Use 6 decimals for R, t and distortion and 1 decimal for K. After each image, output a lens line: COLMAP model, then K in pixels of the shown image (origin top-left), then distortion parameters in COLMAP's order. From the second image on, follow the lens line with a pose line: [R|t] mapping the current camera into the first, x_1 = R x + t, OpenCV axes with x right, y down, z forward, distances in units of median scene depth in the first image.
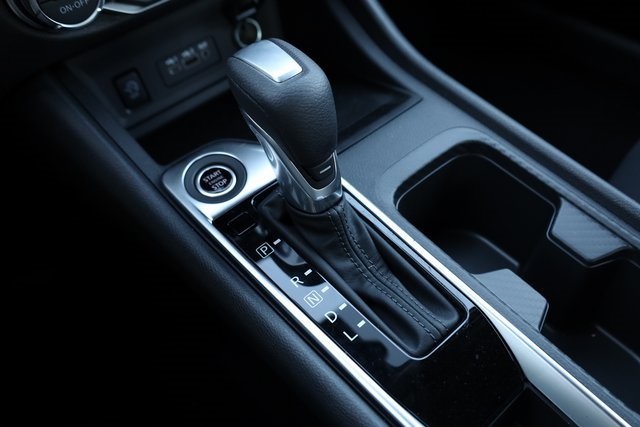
lens RADIAL K [[599.3, 0, 320.0], [0, 599.3, 213.5], [0, 0, 1]] dist [-0.005076, -0.001816]
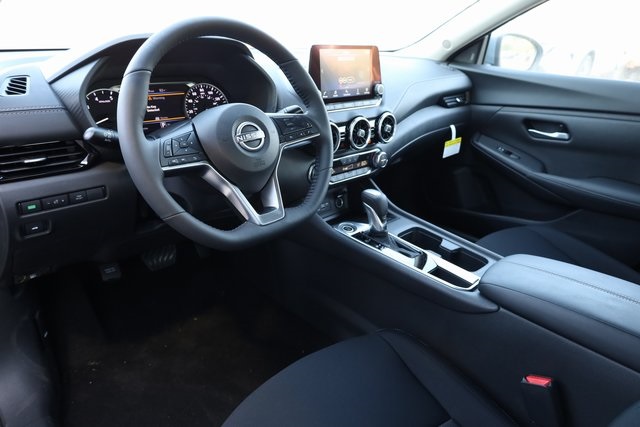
lens RADIAL K [[448.0, 0, 320.0], [0, 448.0, 213.5], [0, 0, 1]] dist [0.007272, 0.002743]
pose [[0.989153, 0.067018, 0.130711, -0.715252], [-0.003758, 0.901108, -0.433579, 1.042769], [-0.146842, 0.428384, 0.891585, -1.416810]]
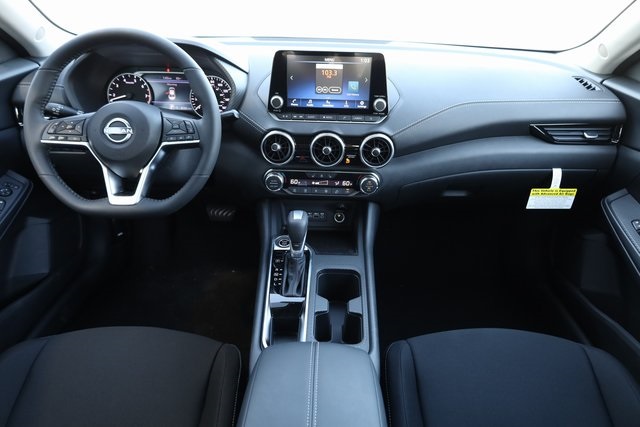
lens RADIAL K [[448.0, 0, 320.0], [0, 448.0, 213.5], [0, 0, 1]] dist [0.007272, 0.002743]
pose [[0.754848, 0.385512, -0.530647, 1.316567], [-0.535505, 0.829389, -0.159213, 0.107494], [0.378734, 0.404345, 0.832505, -1.161879]]
